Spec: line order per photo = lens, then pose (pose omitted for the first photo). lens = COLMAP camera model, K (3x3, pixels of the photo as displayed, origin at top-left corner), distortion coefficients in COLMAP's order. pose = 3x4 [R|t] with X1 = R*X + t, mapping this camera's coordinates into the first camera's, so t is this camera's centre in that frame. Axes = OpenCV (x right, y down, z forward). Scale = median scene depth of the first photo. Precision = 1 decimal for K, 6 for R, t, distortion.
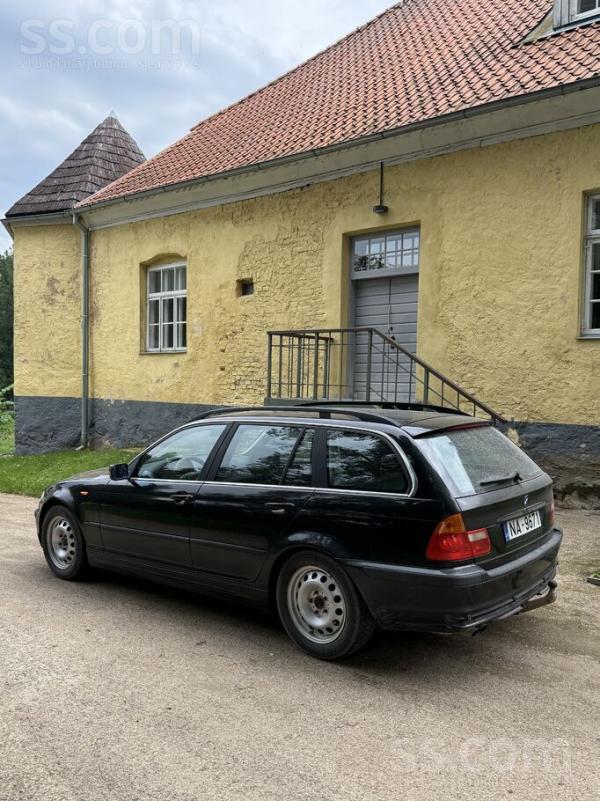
lens RADIAL K [[591.8, 0, 300.0], [0, 591.8, 400.5], [0, 0, 1]] dist [0.059748, -0.076484]
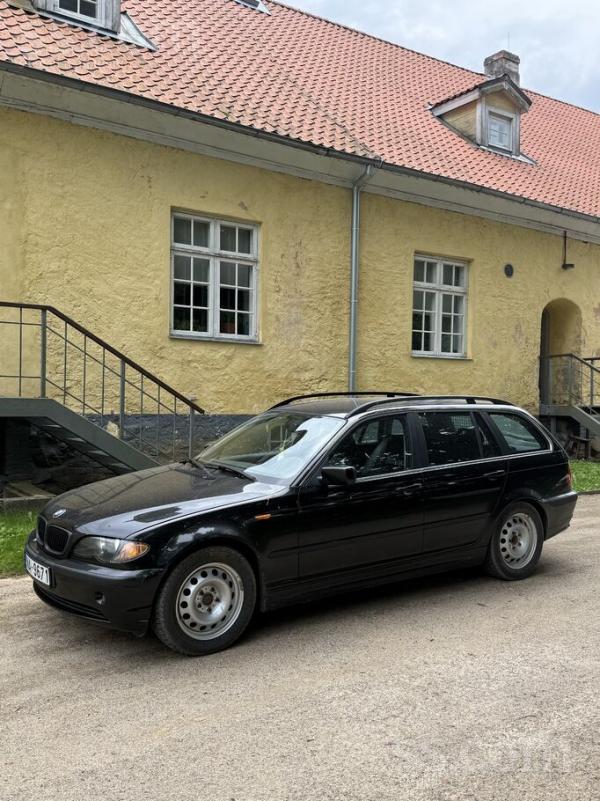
lens RADIAL K [[609.9, 0, 314.7], [0, 609.9, 403.8], [0, 0, 1]] dist [0.072969, -0.113024]
pose [[0.391677, -0.024596, 0.919774, -0.477883], [0.011495, 0.999695, 0.021838, -0.001248], [-0.920031, 0.002019, 0.391841, 0.293401]]
